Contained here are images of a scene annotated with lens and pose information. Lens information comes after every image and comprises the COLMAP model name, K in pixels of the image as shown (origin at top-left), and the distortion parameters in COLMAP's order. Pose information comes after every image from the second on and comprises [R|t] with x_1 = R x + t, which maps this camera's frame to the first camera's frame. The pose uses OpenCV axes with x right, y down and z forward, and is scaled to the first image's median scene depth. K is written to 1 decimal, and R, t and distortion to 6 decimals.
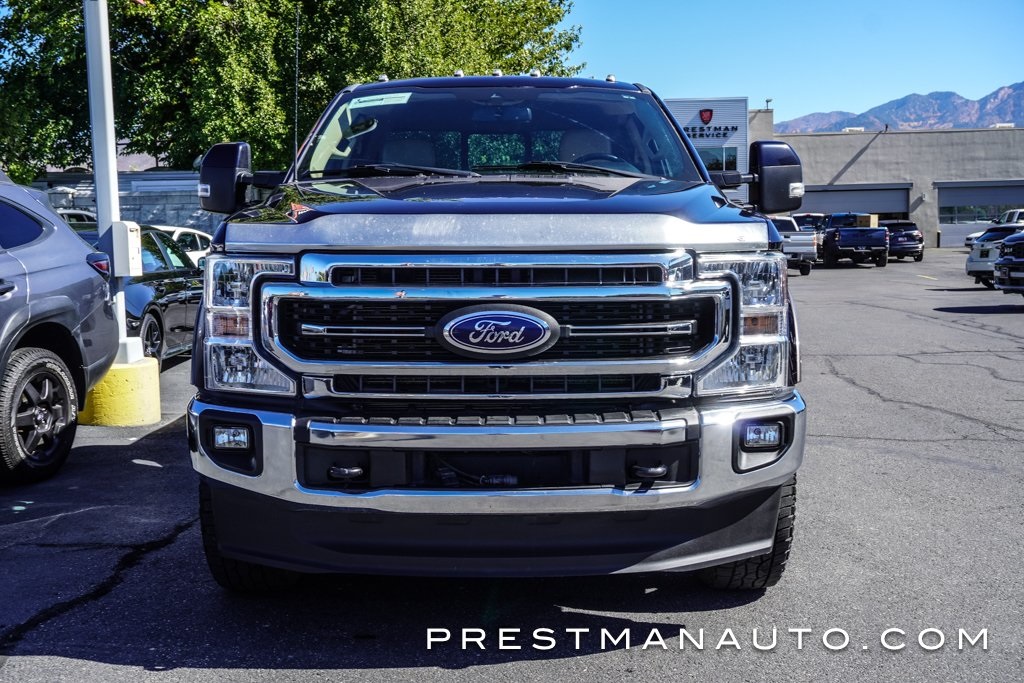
lens RADIAL K [[1180.9, 0, 512.0], [0, 1180.9, 341.5], [0, 0, 1]] dist [0.009741, 0.016107]
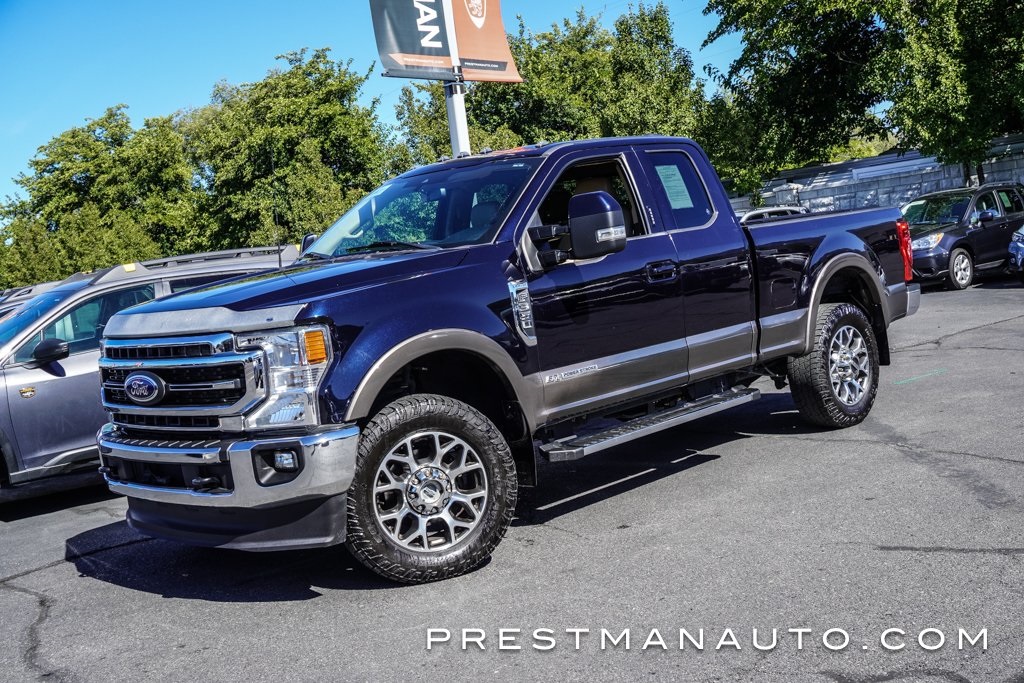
lens RADIAL K [[1240.6, 0, 512.0], [0, 1240.6, 341.5], [0, 0, 1]] dist [-0.008893, 0.003294]
pose [[0.682400, -0.018569, -0.730743, 0.287174], [0.041735, 0.999036, 0.013587, -0.013538], [0.729787, -0.039769, 0.682517, 0.040251]]
